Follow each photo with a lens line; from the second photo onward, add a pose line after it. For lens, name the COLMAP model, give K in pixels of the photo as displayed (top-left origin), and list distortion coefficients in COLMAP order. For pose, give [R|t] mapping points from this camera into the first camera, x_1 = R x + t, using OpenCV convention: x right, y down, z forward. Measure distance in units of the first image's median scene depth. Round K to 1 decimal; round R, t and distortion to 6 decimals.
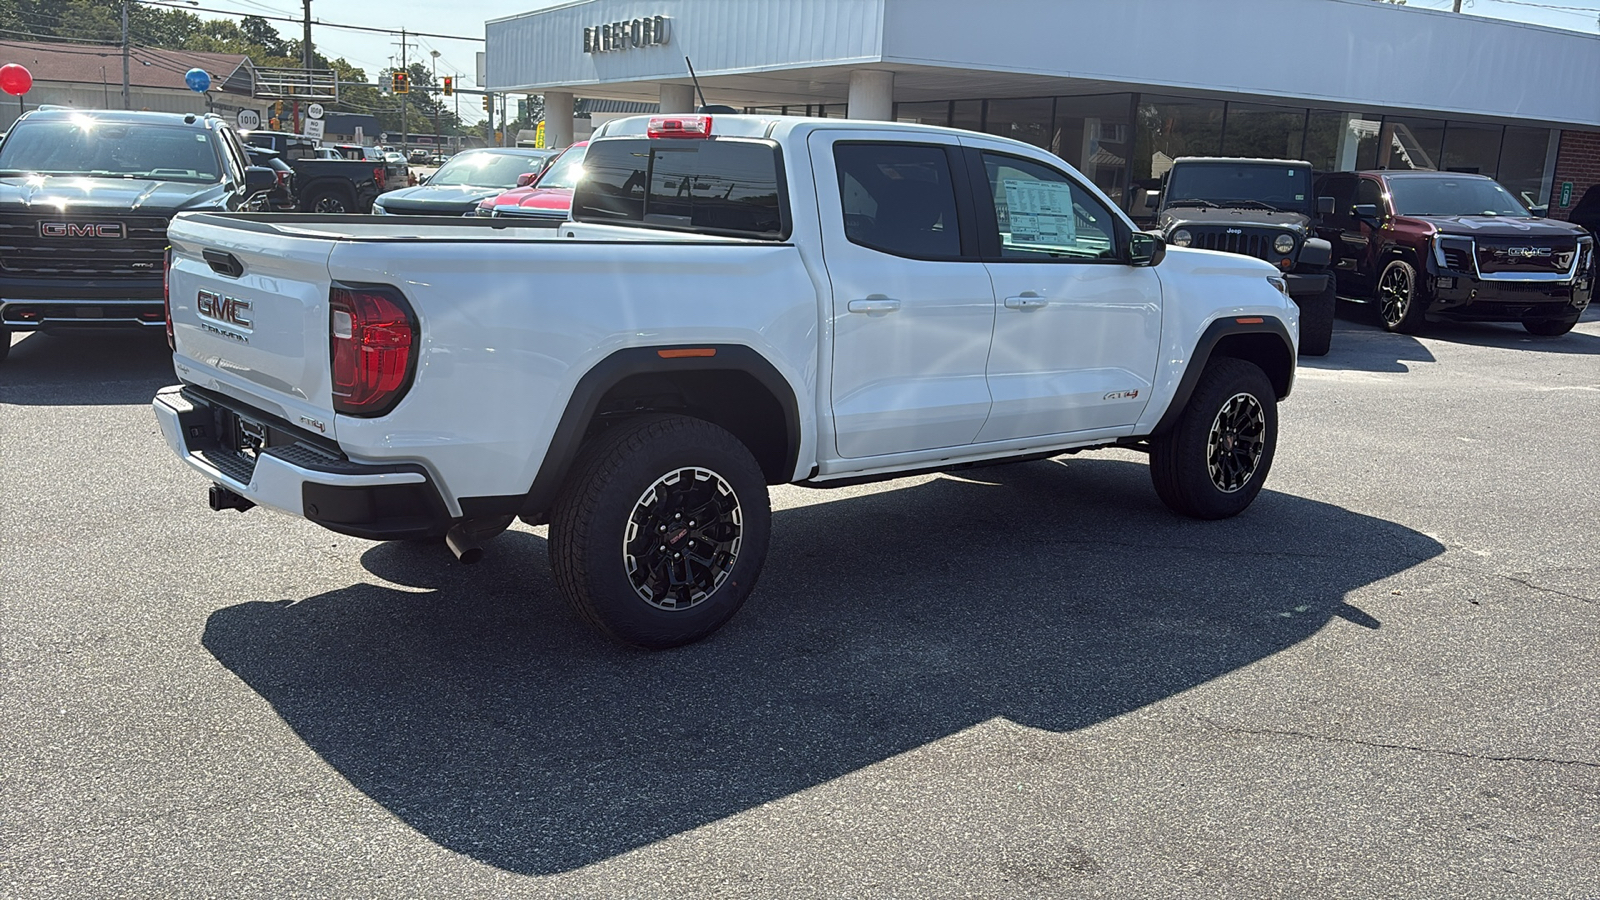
lens RADIAL K [[1385.9, 0, 797.5], [0, 1385.9, 462.5], [0, 0, 1]] dist [0.046297, -0.044238]
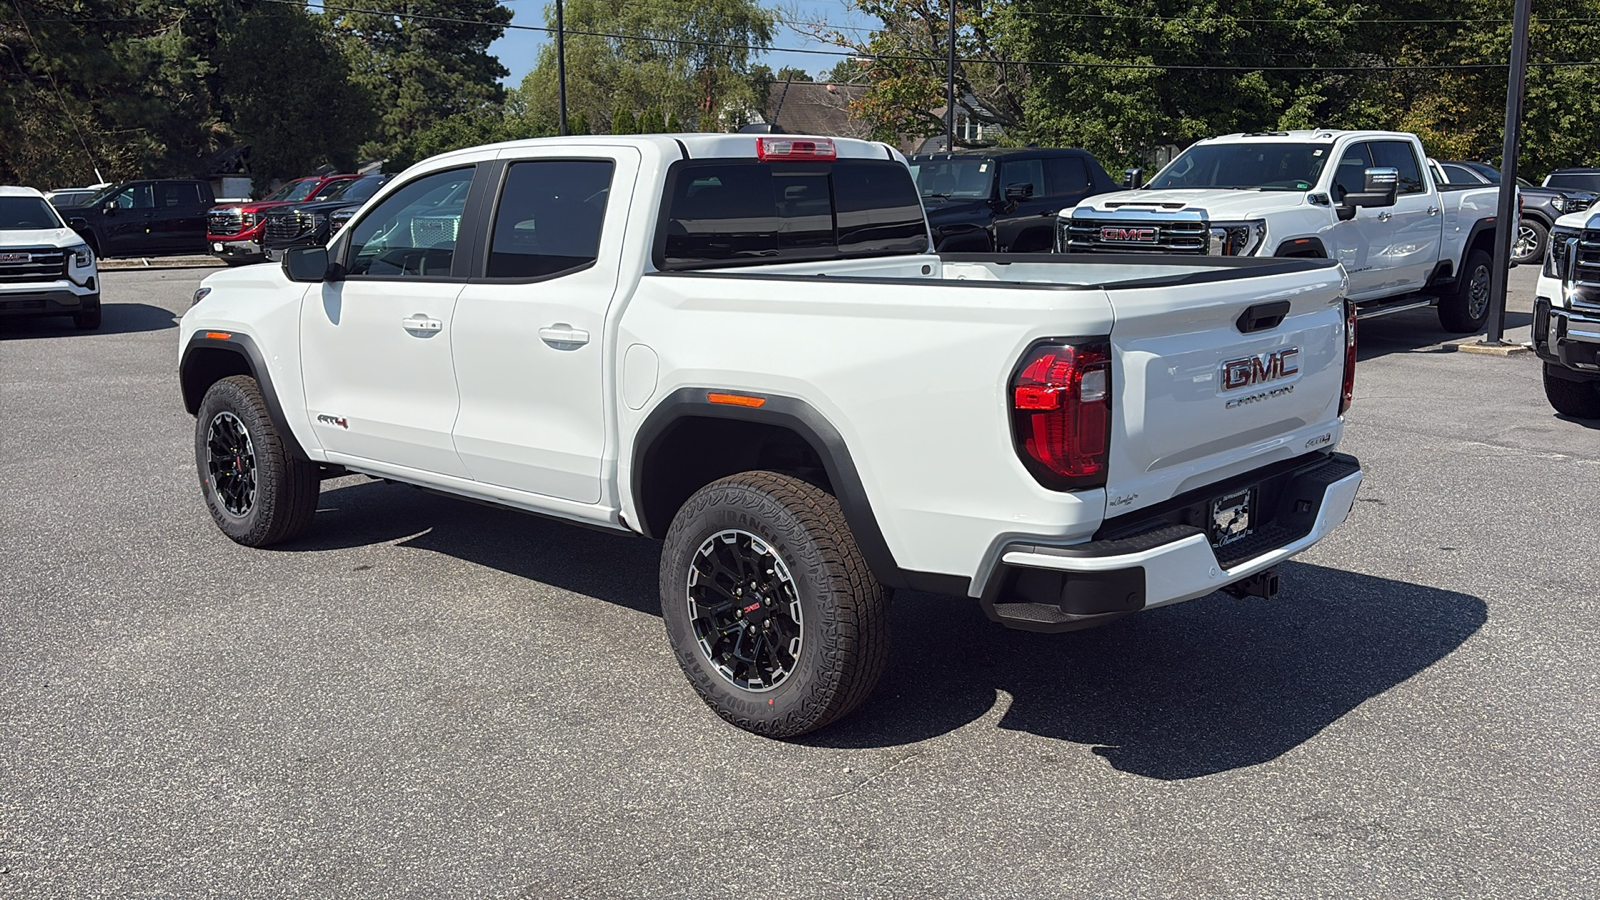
lens RADIAL K [[1385.9, 0, 775.7], [0, 1385.9, 442.3], [0, 0, 1]] dist [0.046297, -0.044238]
pose [[-0.094483, -0.214361, 0.972174, -1.043999], [0.210266, 0.950215, 0.229954, -0.278514], [-0.973068, 0.226142, -0.044707, 1.130437]]
